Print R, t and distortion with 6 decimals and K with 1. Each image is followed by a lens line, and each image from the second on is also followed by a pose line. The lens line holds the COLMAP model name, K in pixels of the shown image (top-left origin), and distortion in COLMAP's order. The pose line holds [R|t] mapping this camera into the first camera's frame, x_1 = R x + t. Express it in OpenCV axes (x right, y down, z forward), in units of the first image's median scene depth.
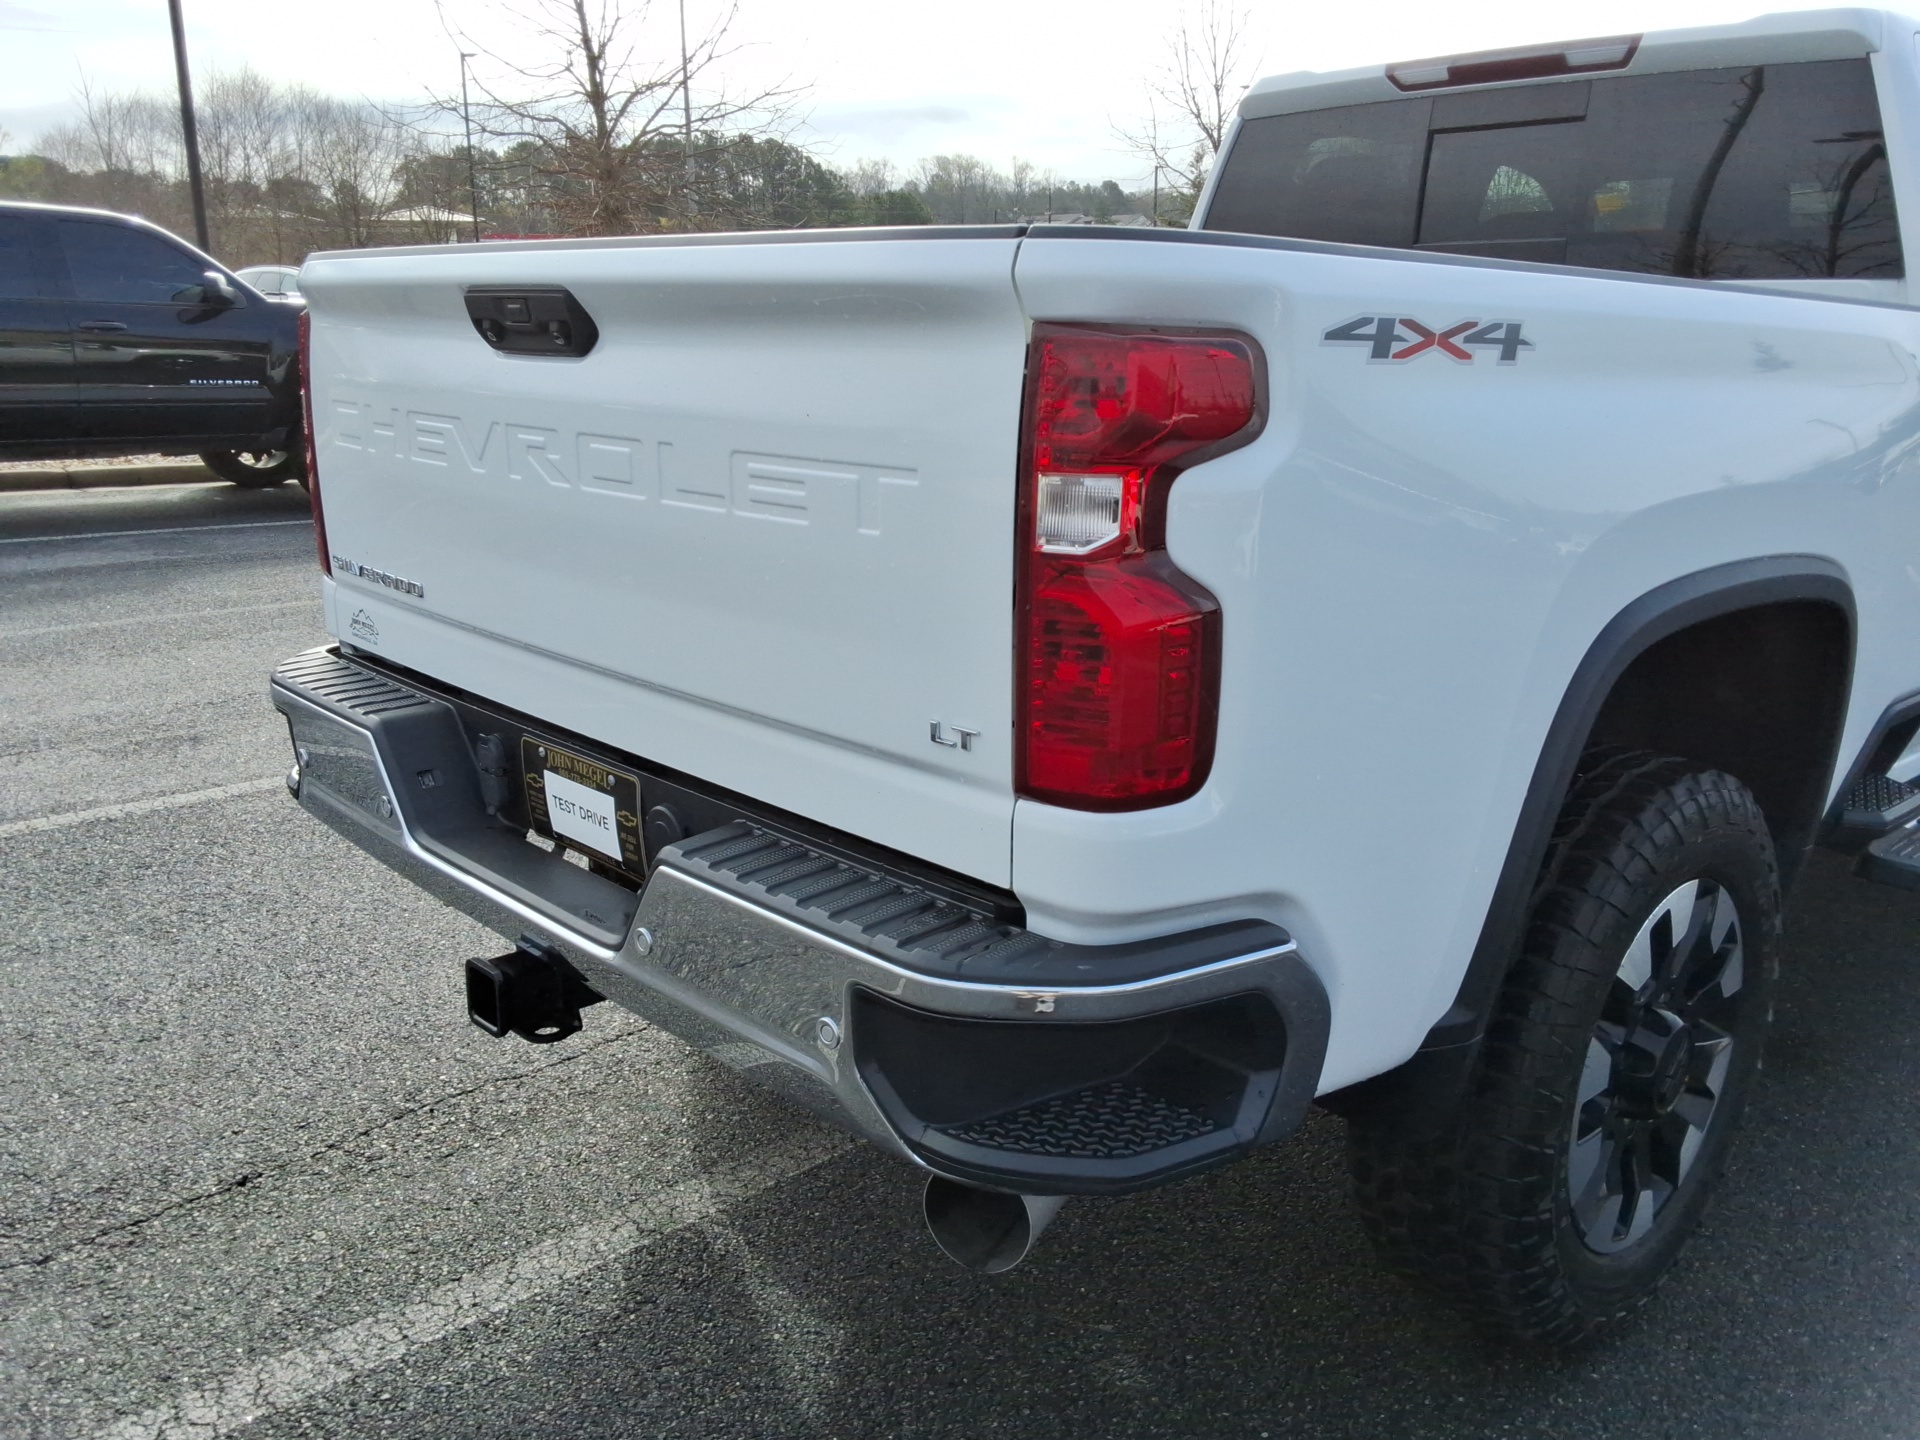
lens RADIAL K [[1524.2, 0, 997.0], [0, 1524.2, 704.2], [0, 0, 1]] dist [0.137662, -0.219720]
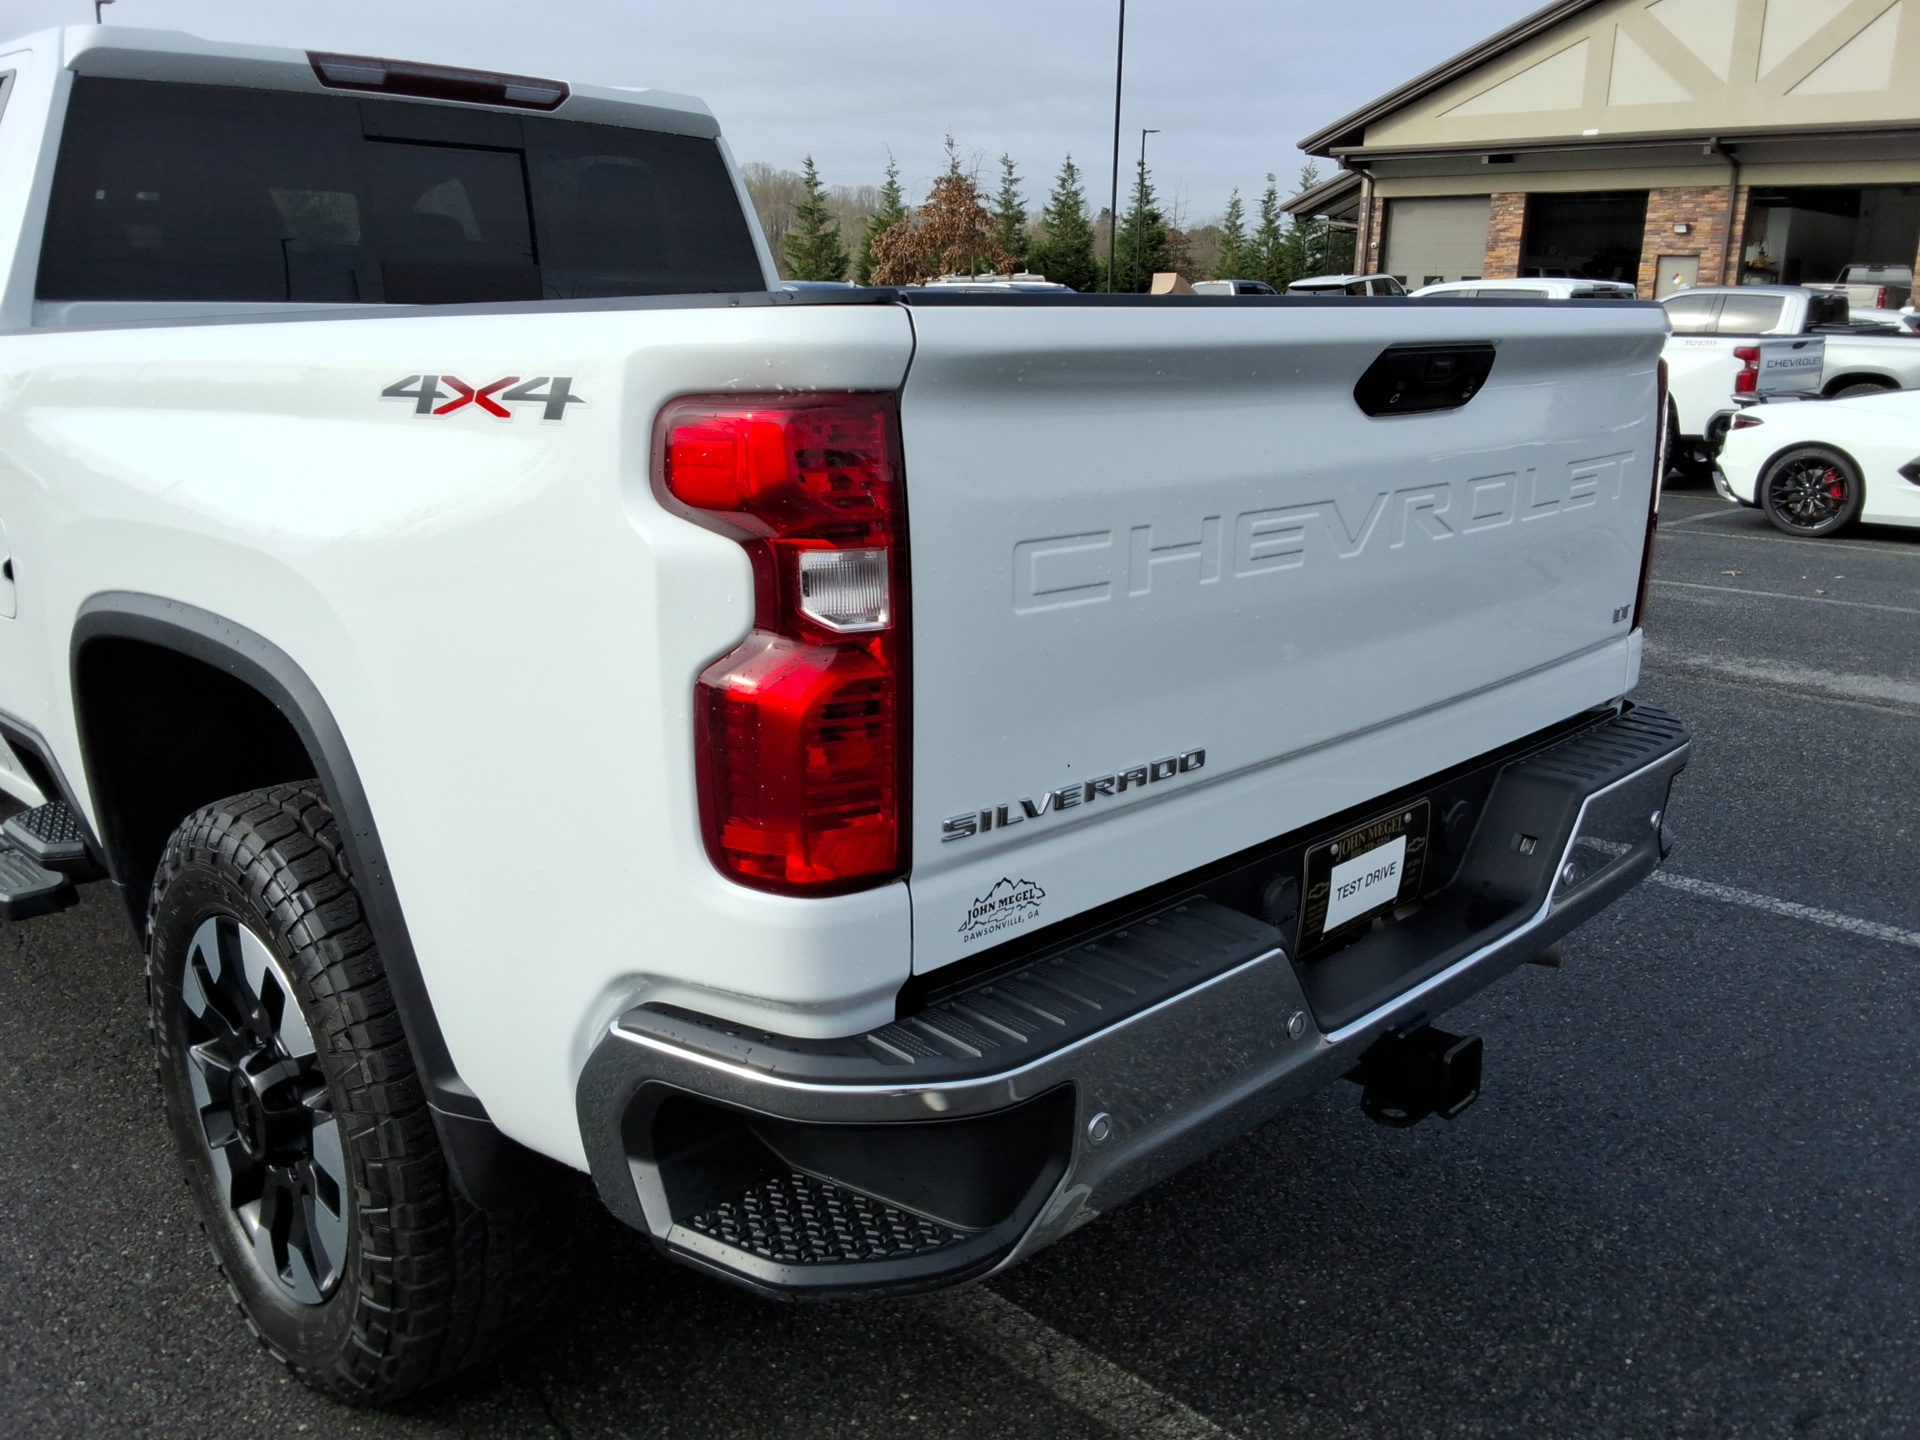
lens RADIAL K [[1540.2, 0, 980.3], [0, 1540.2, 705.9], [0, 0, 1]] dist [0.112883, -0.169153]
pose [[-0.021255, -0.253910, 0.966994, -1.110681], [0.241766, 0.937201, 0.251401, -0.316623], [-0.970102, 0.239130, 0.041466, 1.100866]]
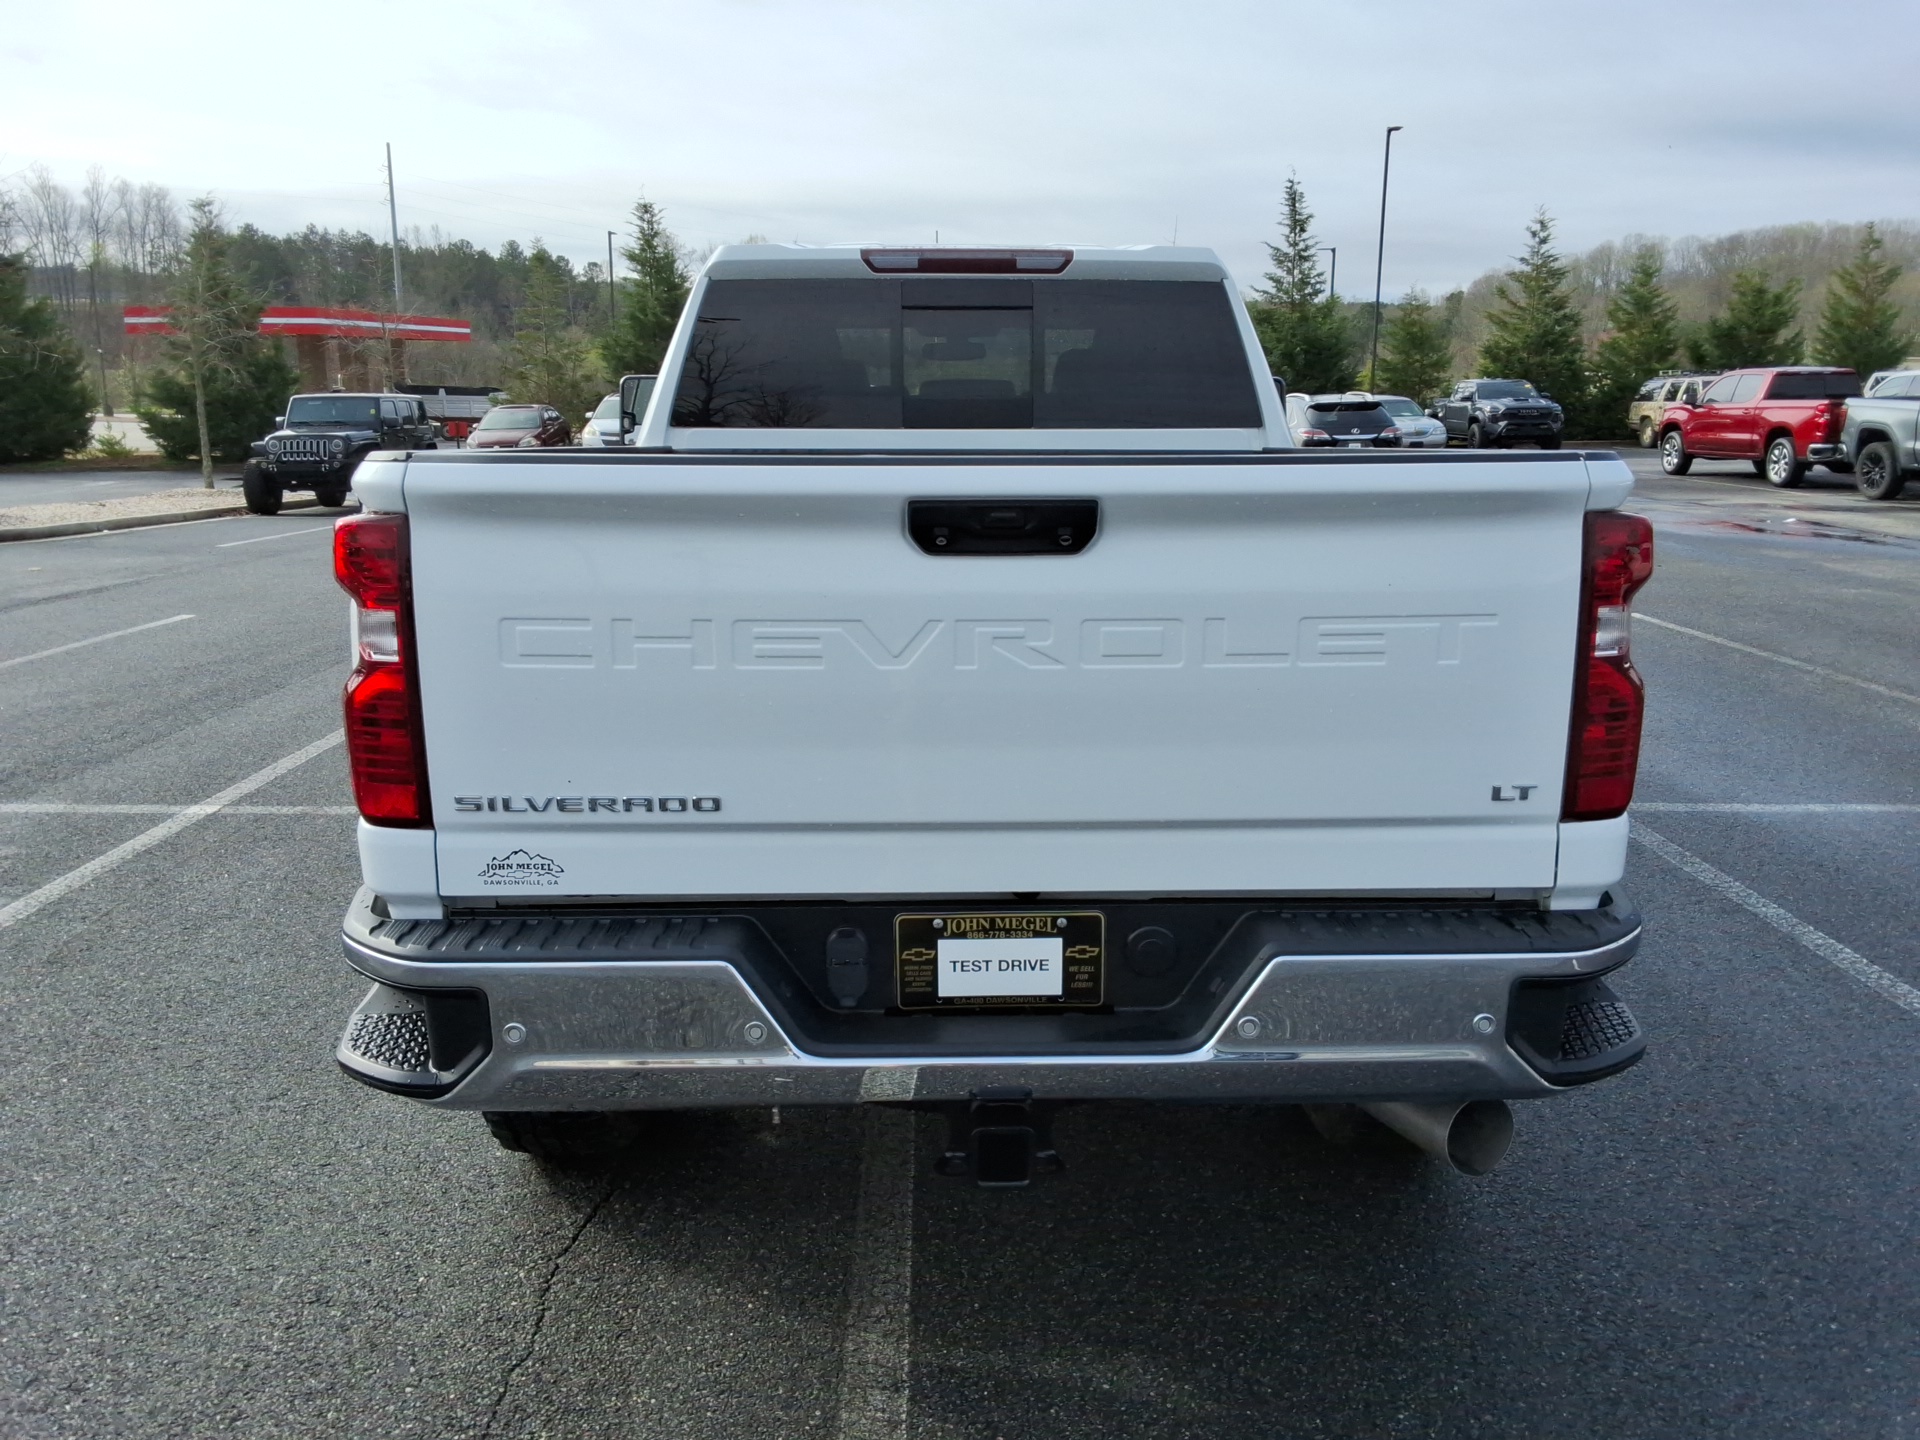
lens RADIAL K [[1538.1, 0, 979.6], [0, 1538.1, 709.8], [0, 0, 1]] dist [0.126182, -0.194782]
pose [[0.680045, -0.154825, 0.716637, -0.968916], [0.185962, 0.981909, 0.035669, -0.138829], [-0.709195, 0.109011, 0.696534, 0.222456]]
